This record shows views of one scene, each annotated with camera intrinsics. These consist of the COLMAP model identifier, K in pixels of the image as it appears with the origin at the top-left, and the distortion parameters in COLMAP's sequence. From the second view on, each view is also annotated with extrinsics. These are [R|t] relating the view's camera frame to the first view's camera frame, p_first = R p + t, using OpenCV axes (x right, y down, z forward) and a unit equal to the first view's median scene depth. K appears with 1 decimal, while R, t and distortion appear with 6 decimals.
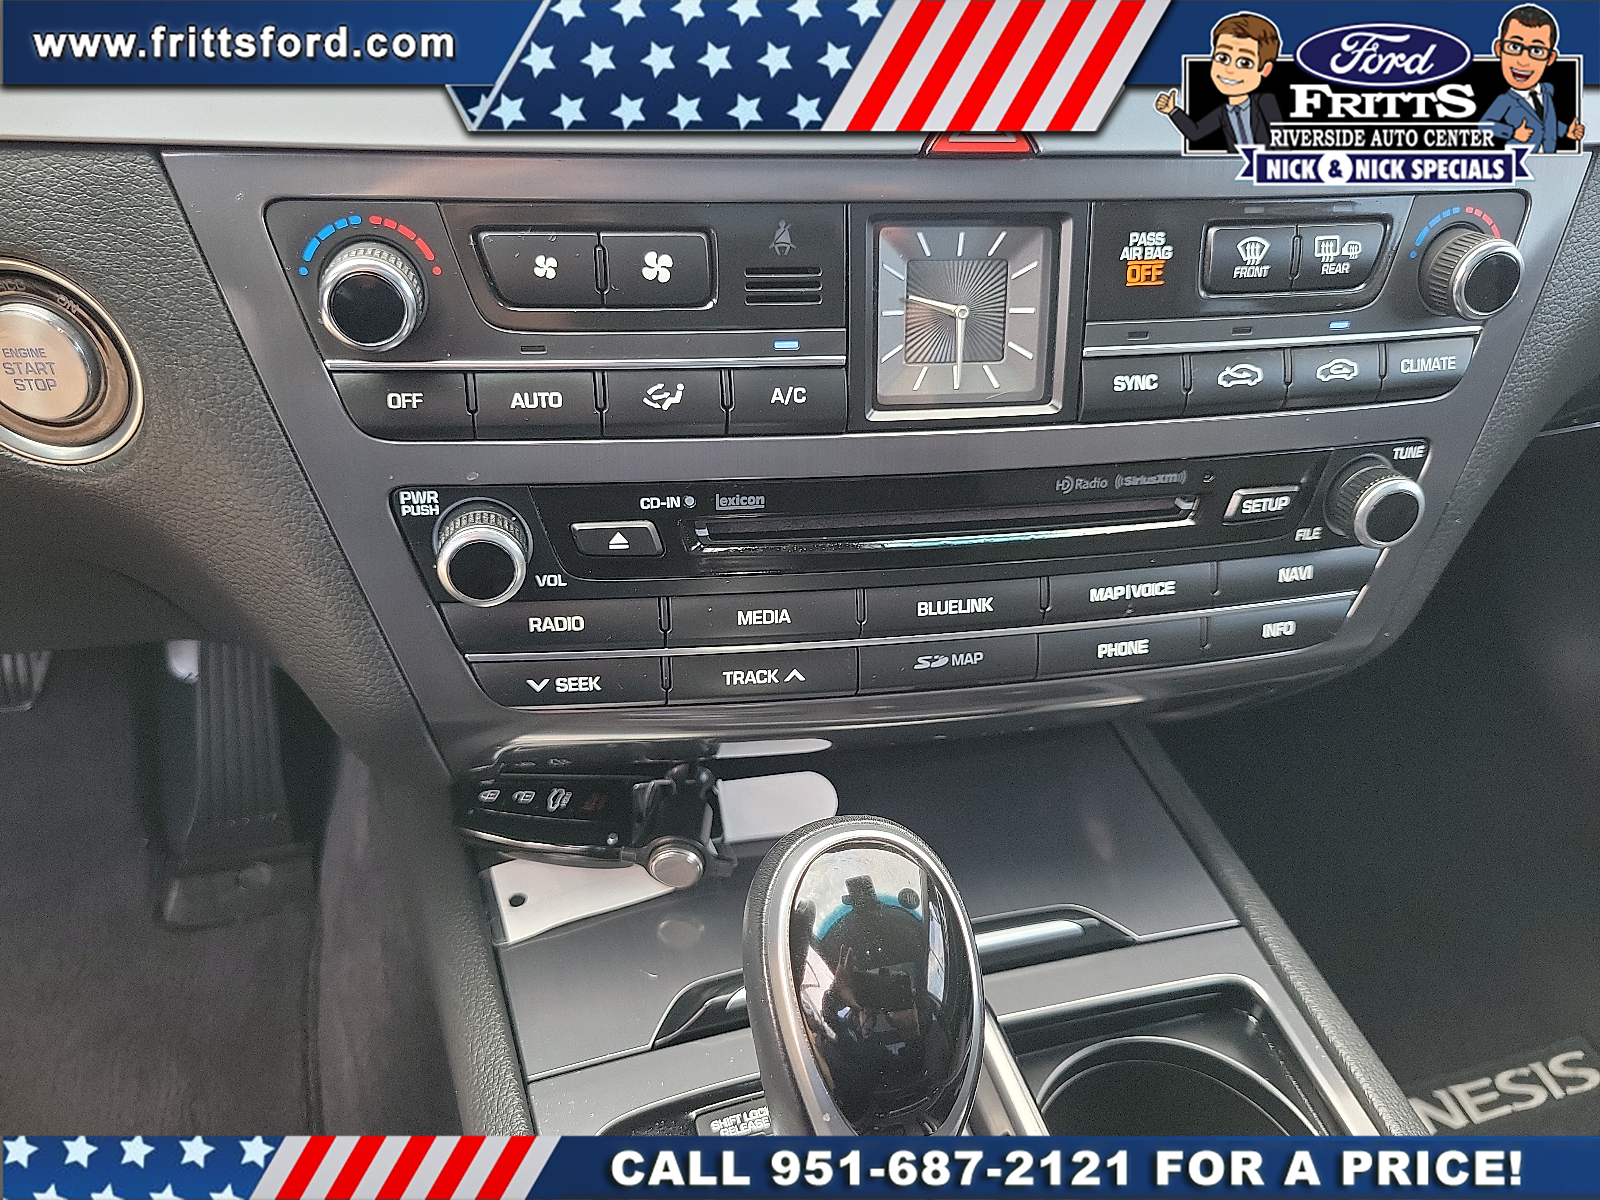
lens RADIAL K [[1257.4, 0, 800.0], [0, 1257.4, 600.0], [0, 0, 1]] dist [0.002100, 0.003059]
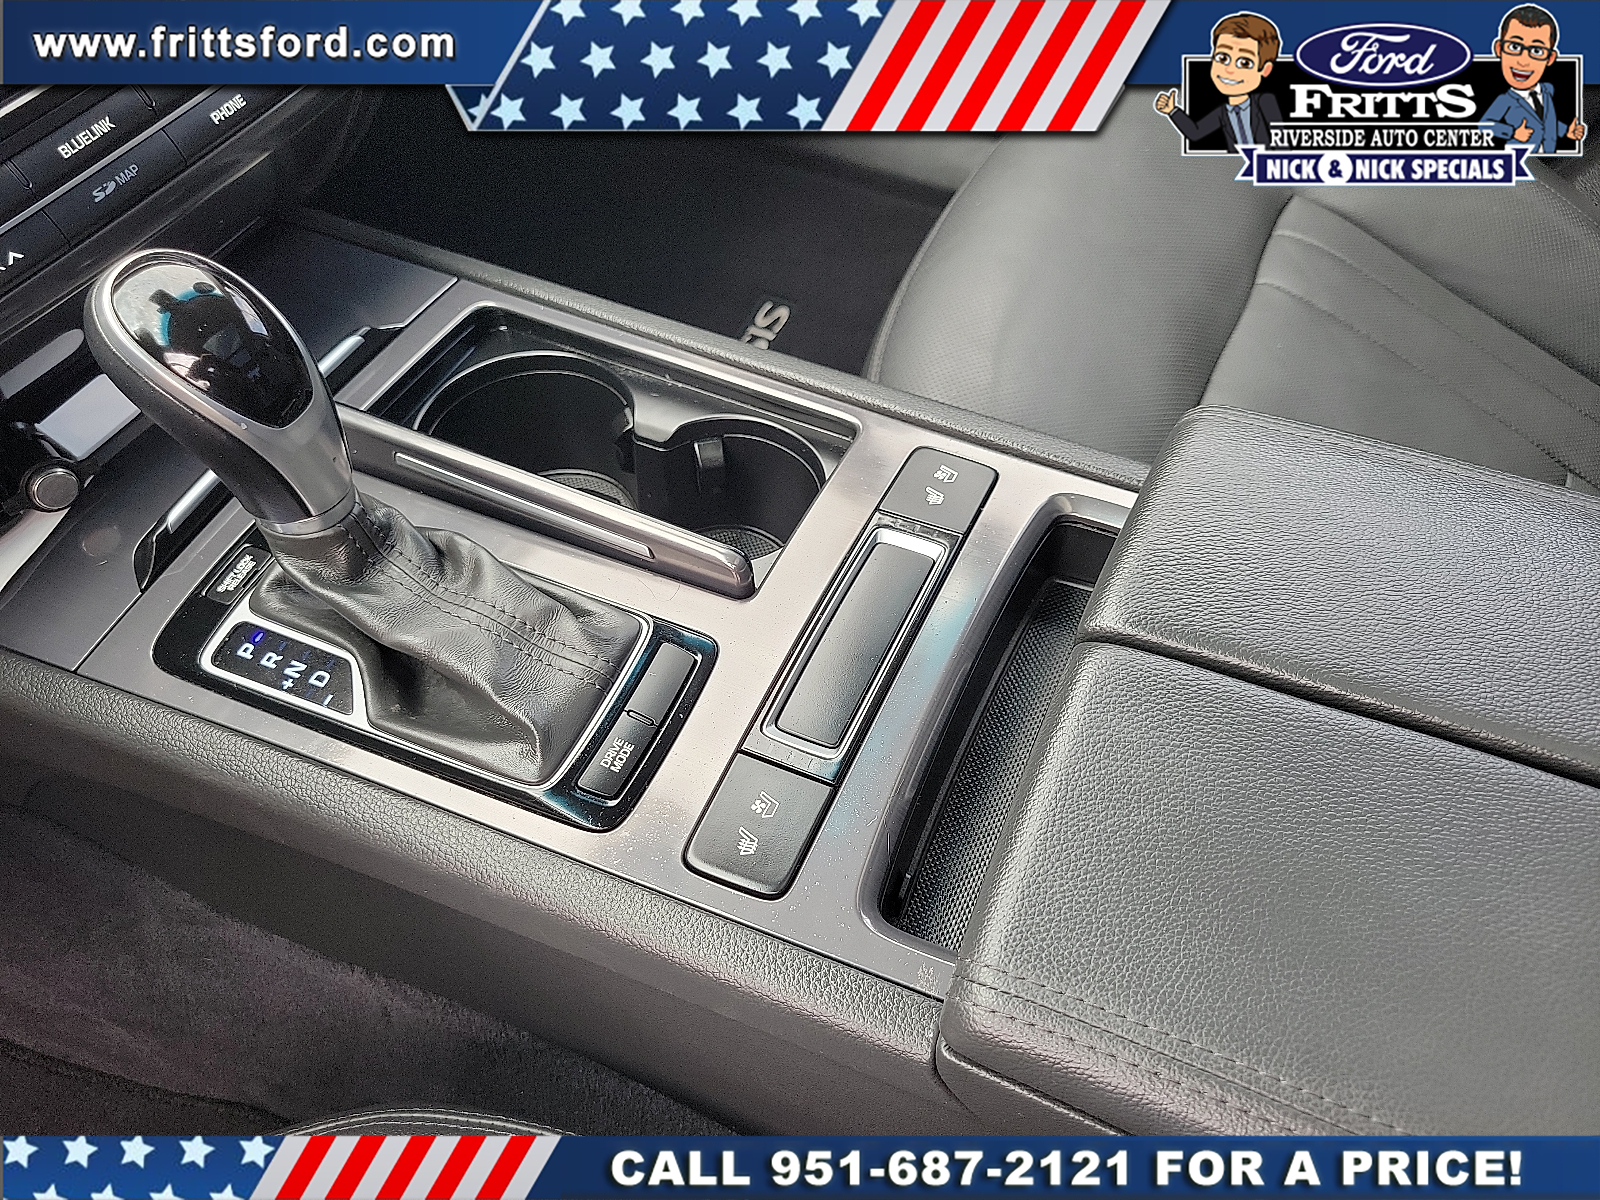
lens RADIAL K [[1257.4, 0, 800.0], [0, 1257.4, 600.0], [0, 0, 1]] dist [0.002100, 0.003059]
pose [[0.661893, -0.651284, 0.371117, -0.173835], [0.522477, 0.755845, 0.394609, 0.234992], [-0.537510, -0.067289, 0.840569, -0.464029]]
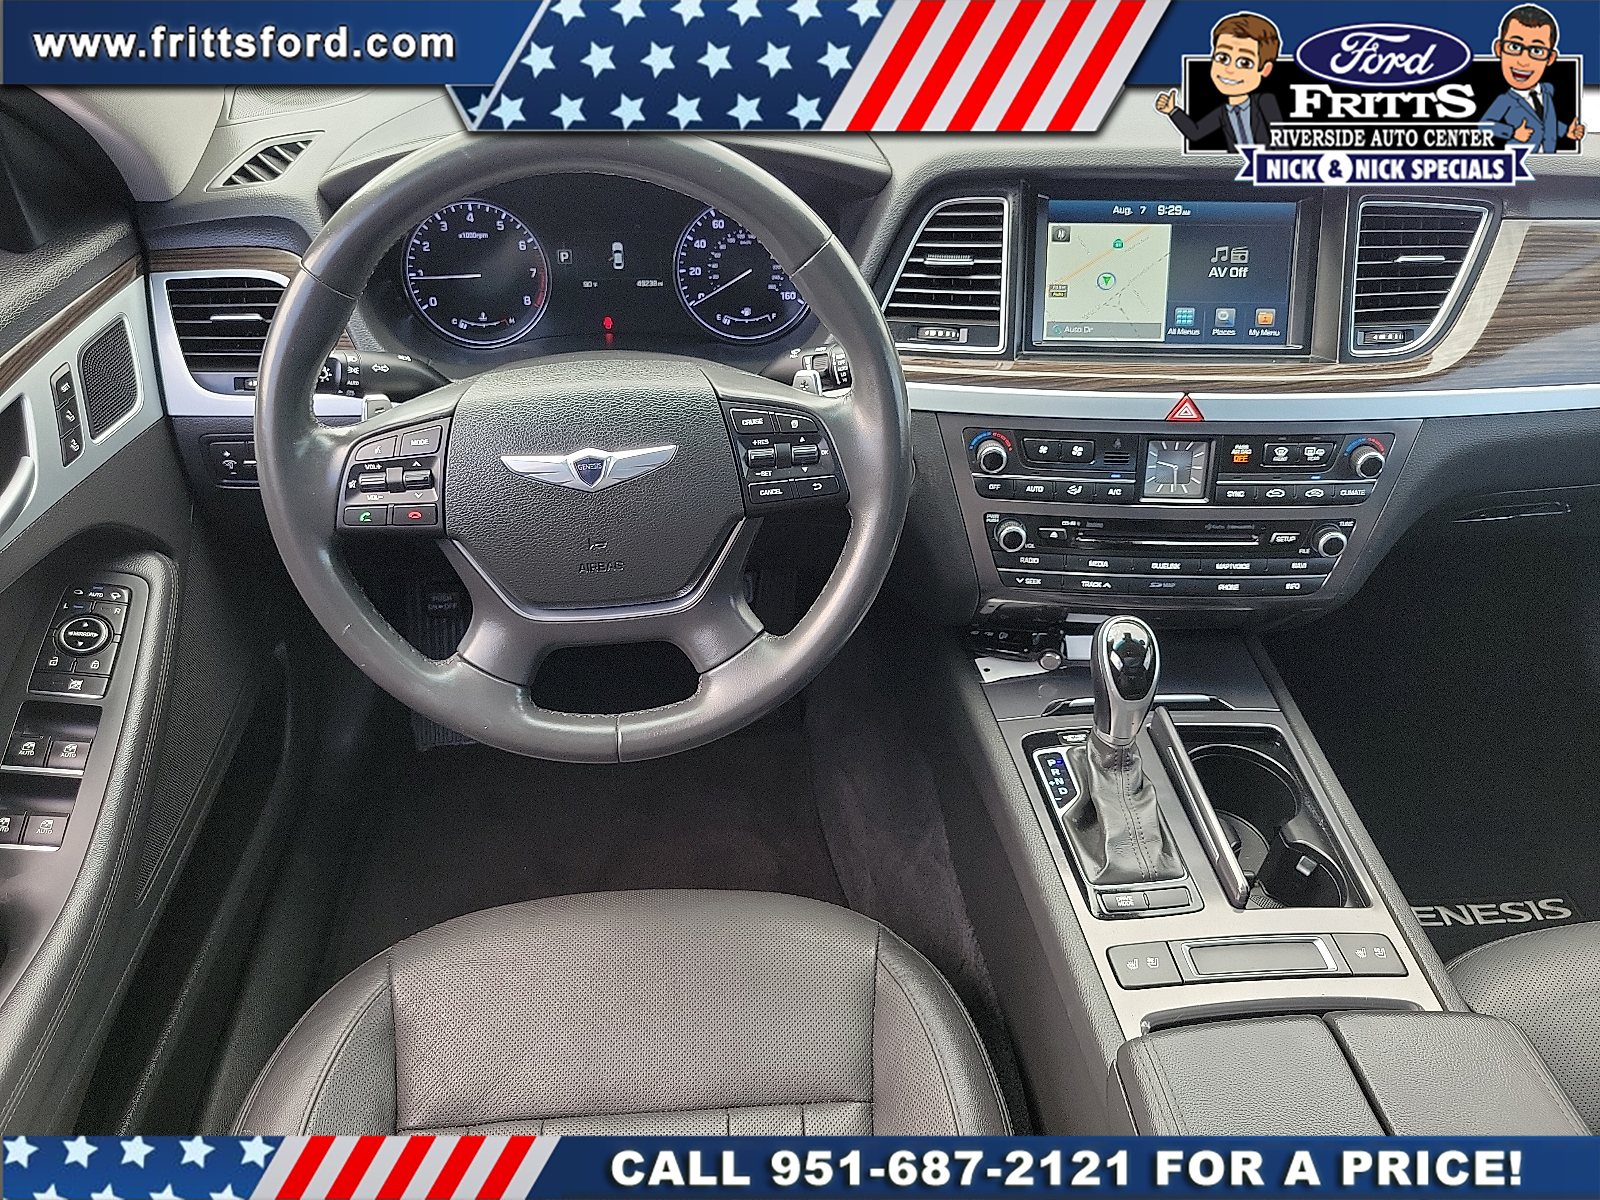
lens RADIAL K [[1231.3, 0, 800.0], [0, 1231.3, 600.0], [0, 0, 1]] dist [0.073494, 0.000955]
pose [[0.977385, 0.081739, -0.195033, -0.144076], [-0.086645, 0.996099, -0.016744, 0.213392], [0.192904, 0.033264, 0.980654, -2.053389]]
